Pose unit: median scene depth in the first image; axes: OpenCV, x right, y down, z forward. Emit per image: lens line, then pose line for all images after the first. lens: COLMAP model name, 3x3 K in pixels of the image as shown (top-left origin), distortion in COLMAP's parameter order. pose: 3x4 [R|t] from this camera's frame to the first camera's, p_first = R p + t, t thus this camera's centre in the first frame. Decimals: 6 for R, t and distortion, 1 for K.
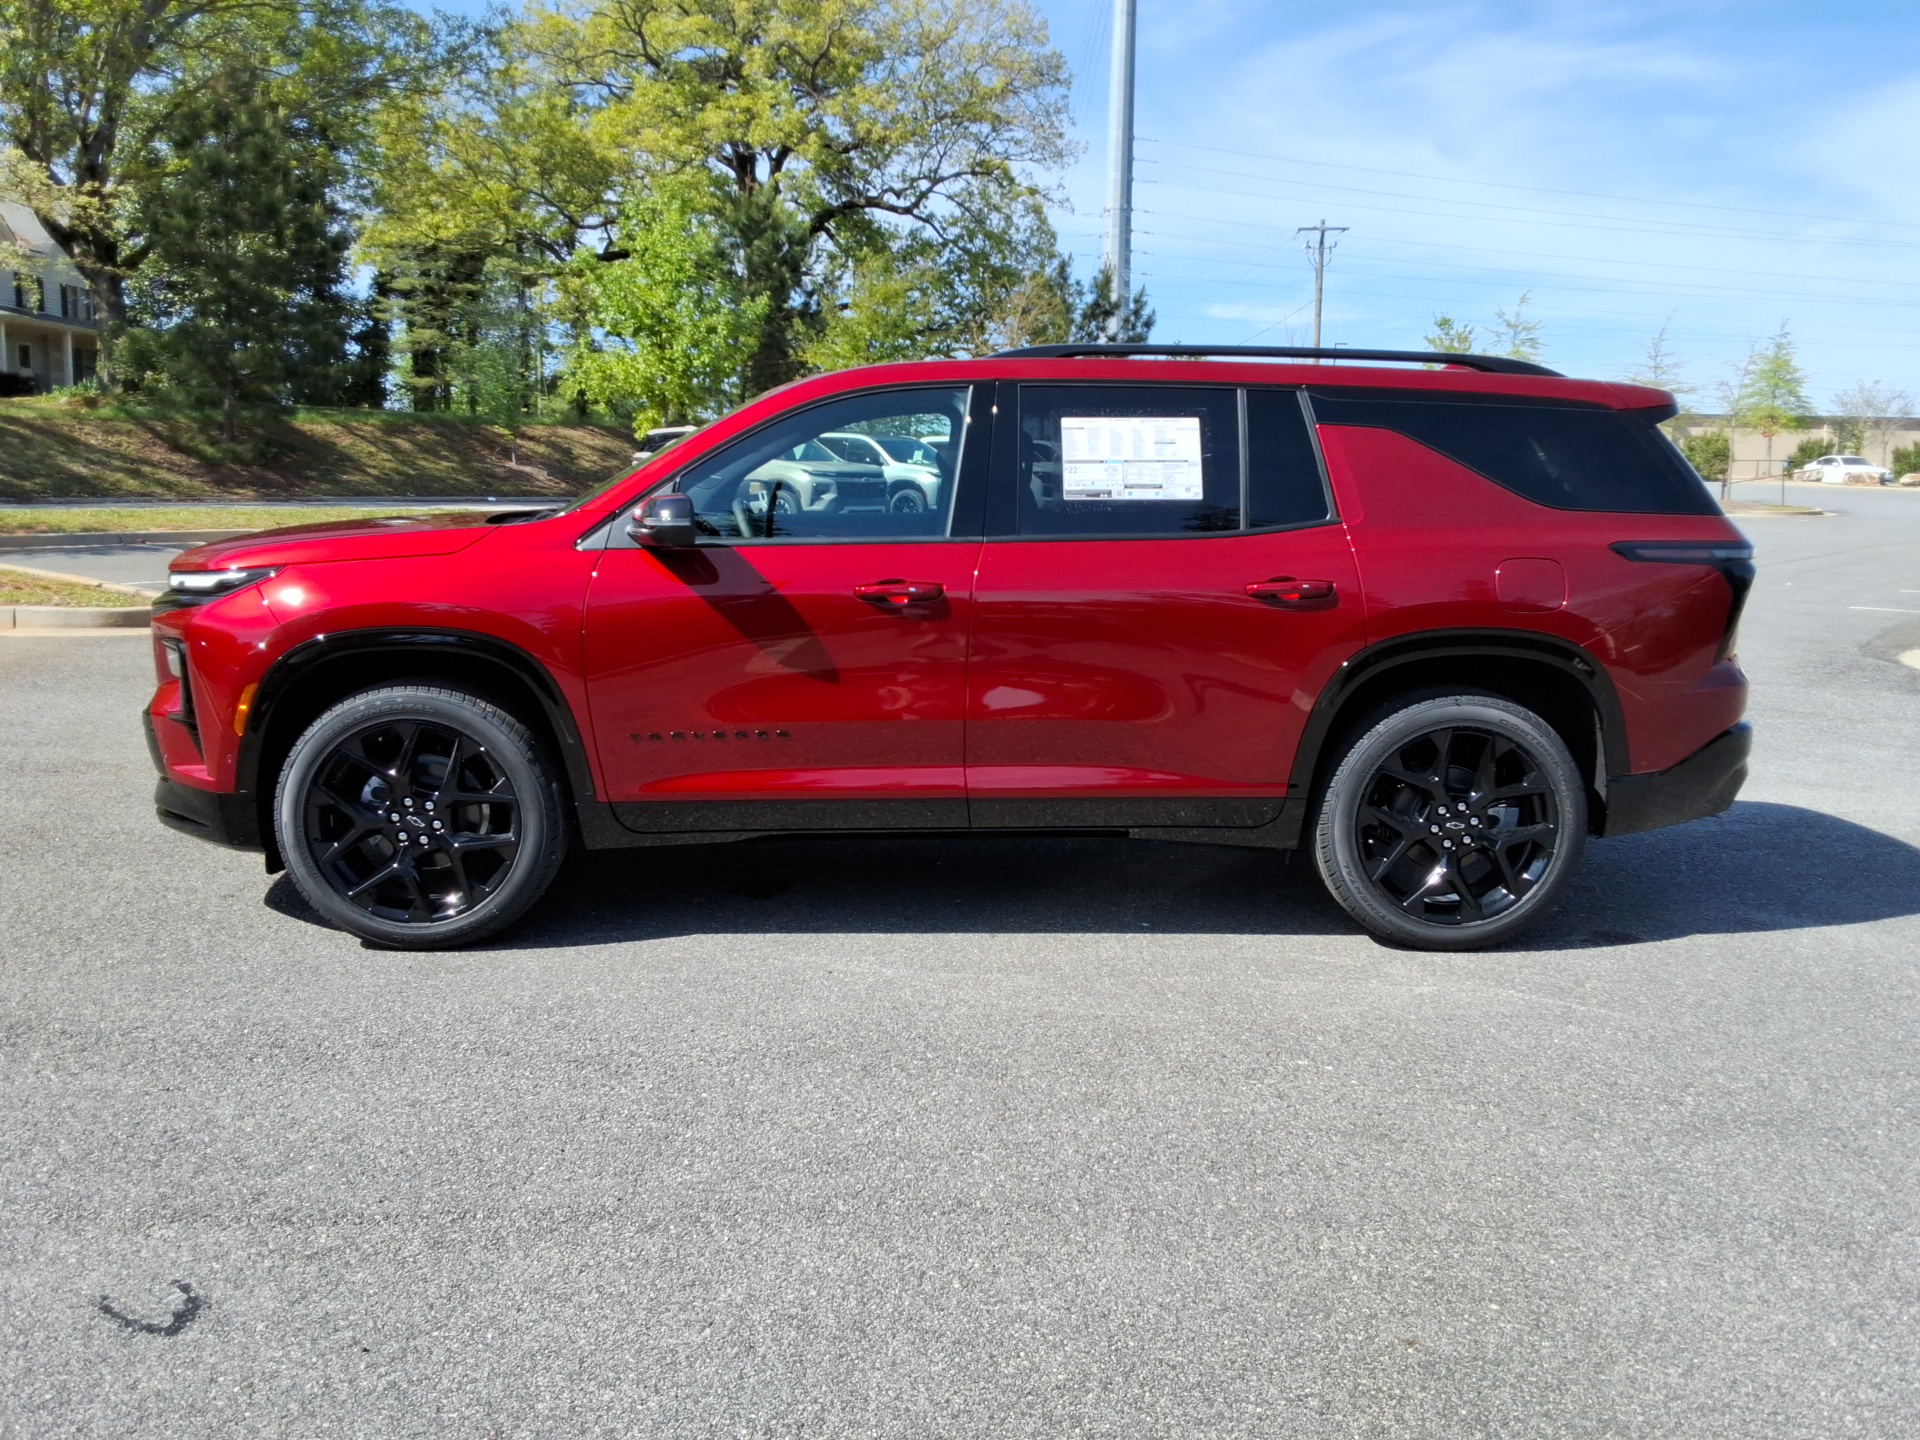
lens RADIAL K [[1596.2, 0, 955.8], [0, 1596.2, 696.4], [0, 0, 1]] dist [0.057724, -0.007731]
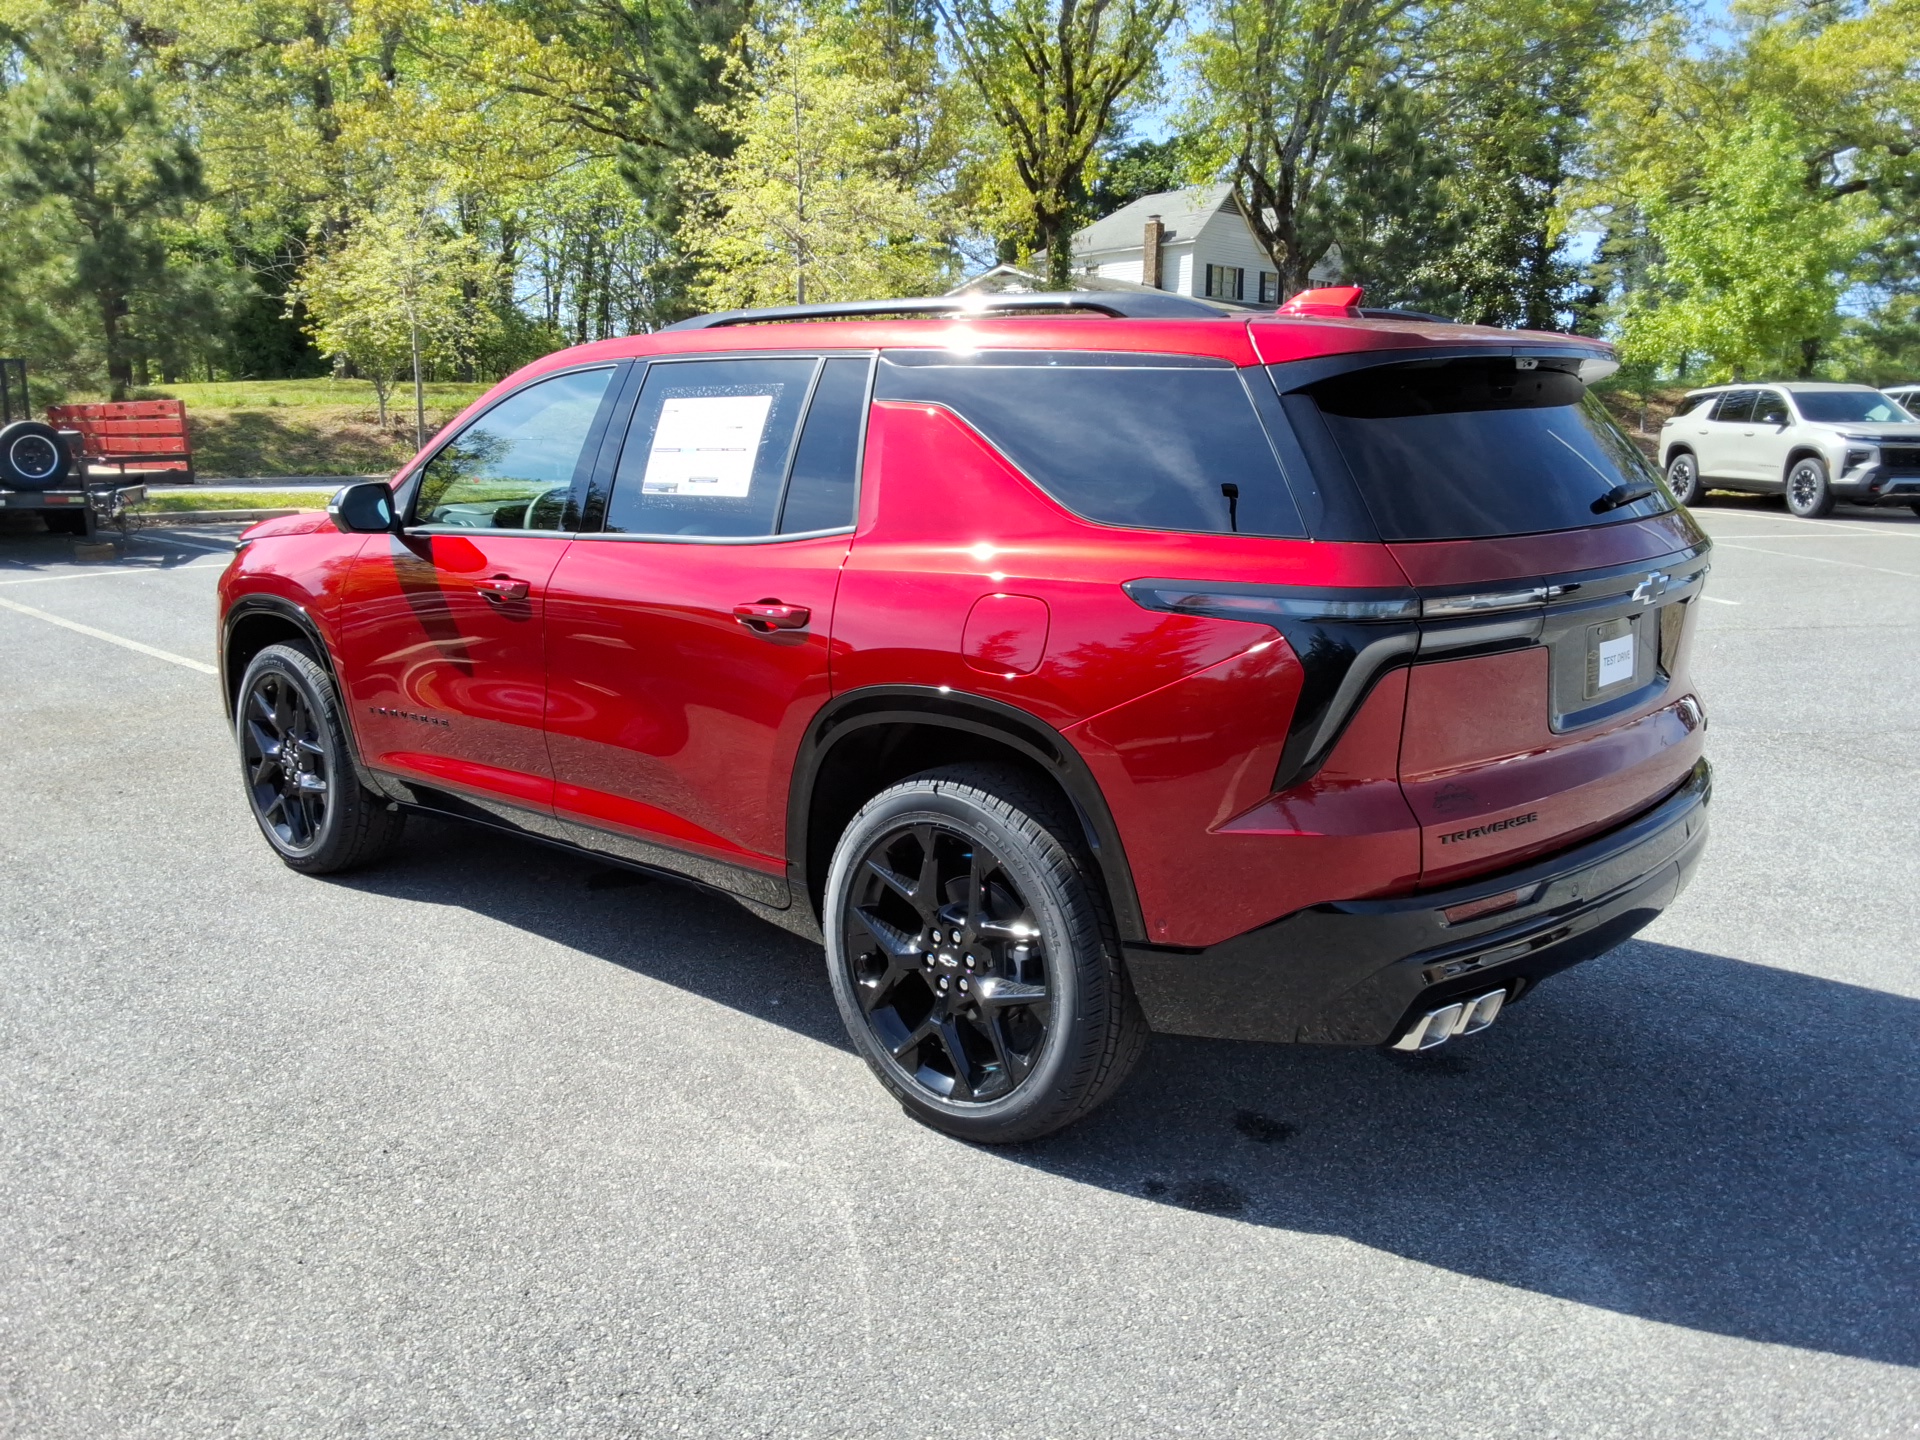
lens RADIAL K [[1555.6, 0, 975.9], [0, 1555.6, 703.6], [0, 0, 1]] dist [0.123330, -0.179279]
pose [[0.717038, 0.107733, -0.688658, 0.795173], [-0.088354, 0.994062, 0.063516, -0.079518], [0.691412, 0.015302, 0.722299, 0.508445]]
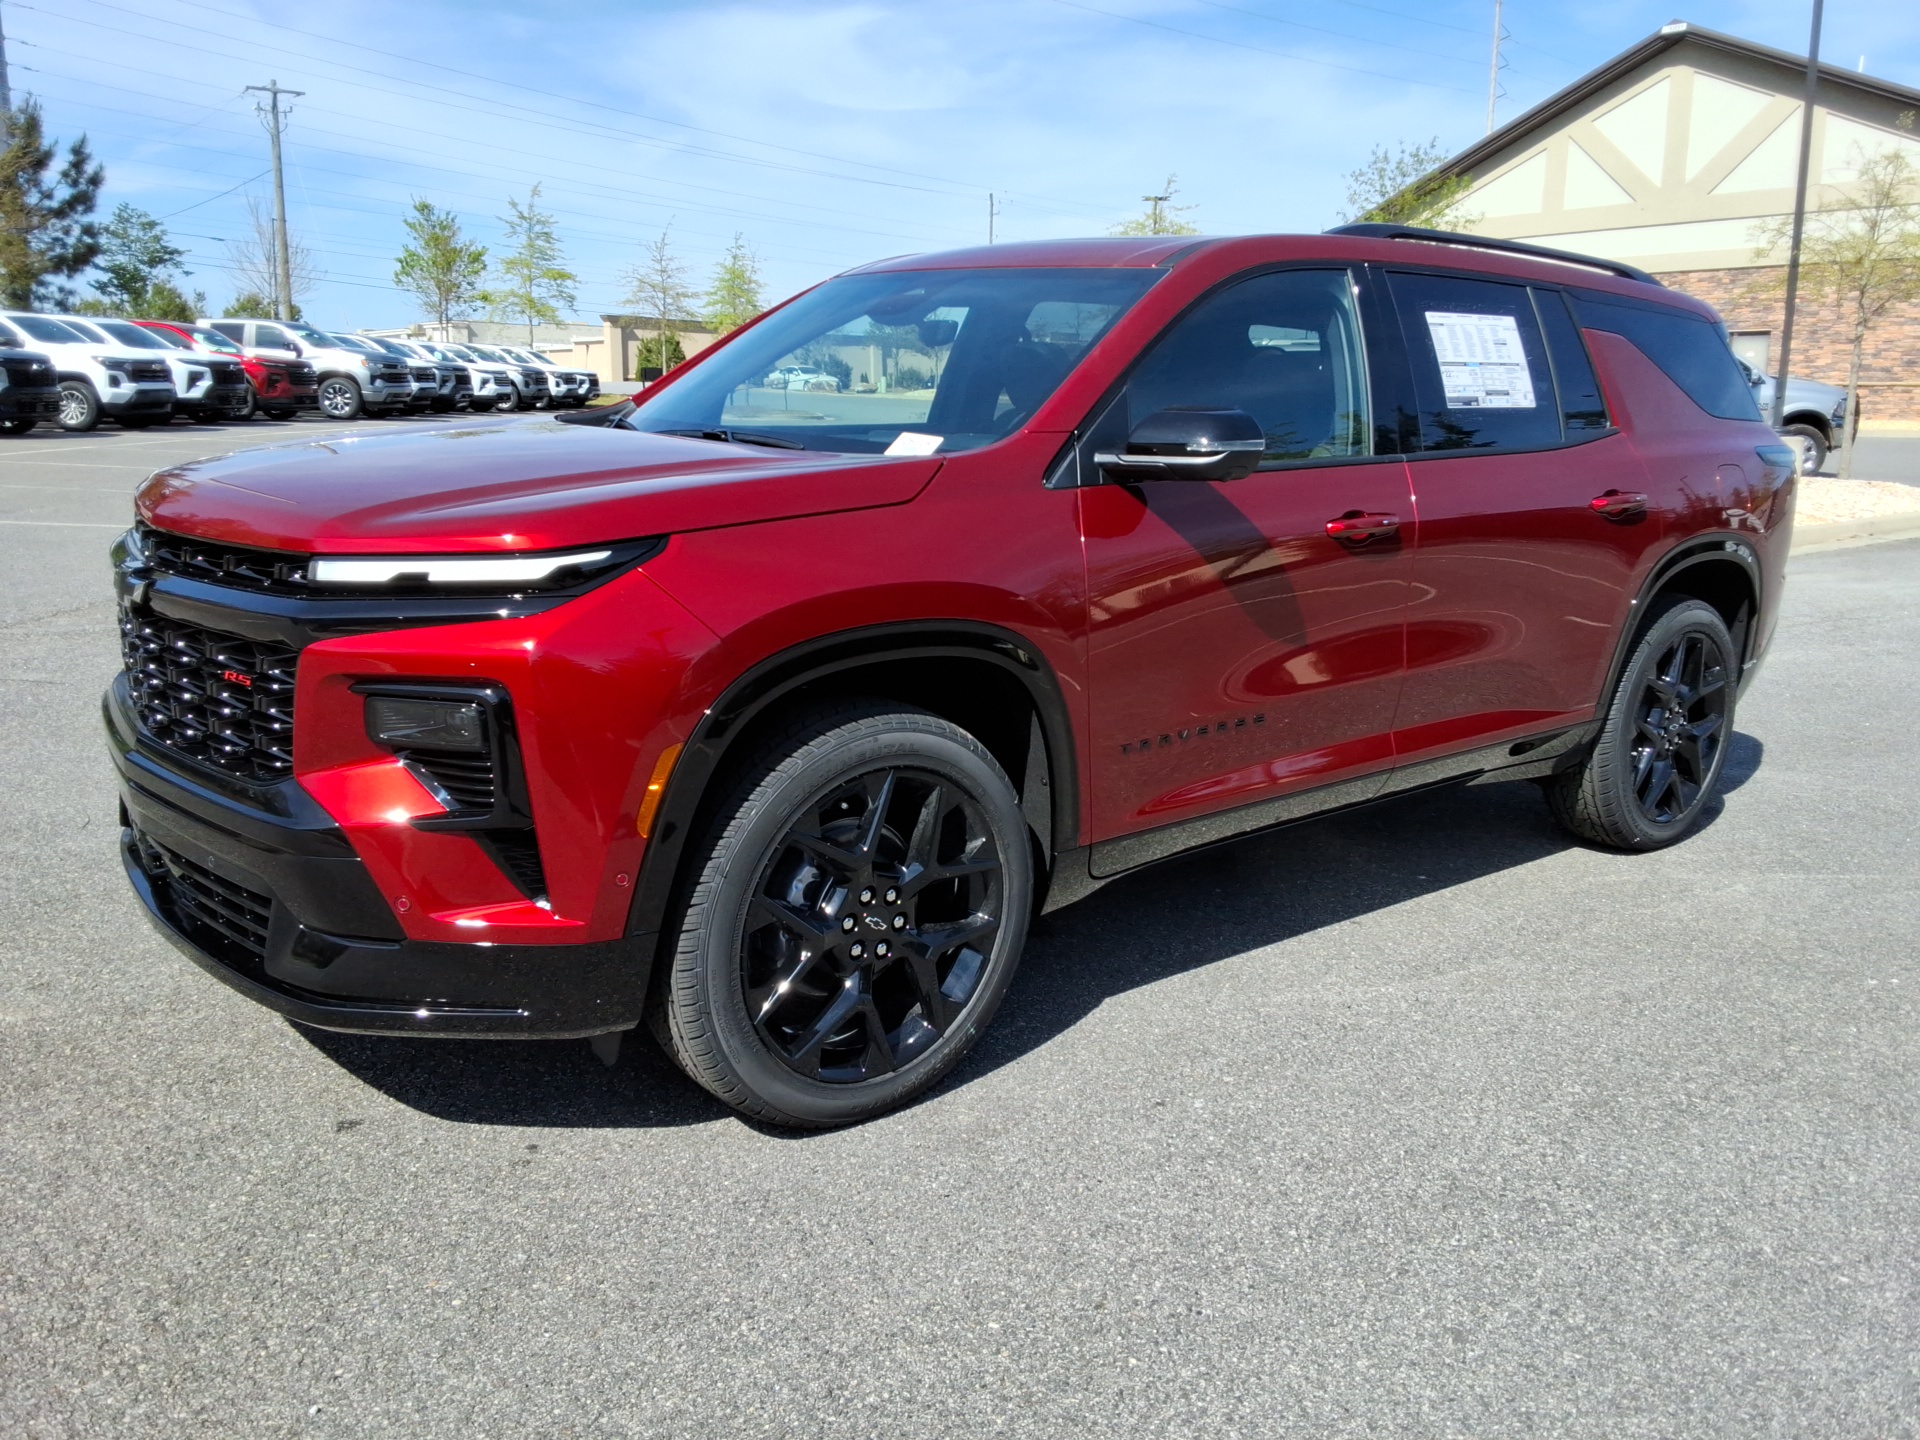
lens RADIAL K [[1555.6, 0, 975.9], [0, 1555.6, 703.6], [0, 0, 1]] dist [0.123330, -0.179279]
pose [[0.781779, -0.116601, 0.612557, -0.666378], [0.071837, 0.992662, 0.097271, -0.065917], [-0.619404, -0.032040, 0.784418, 0.484963]]
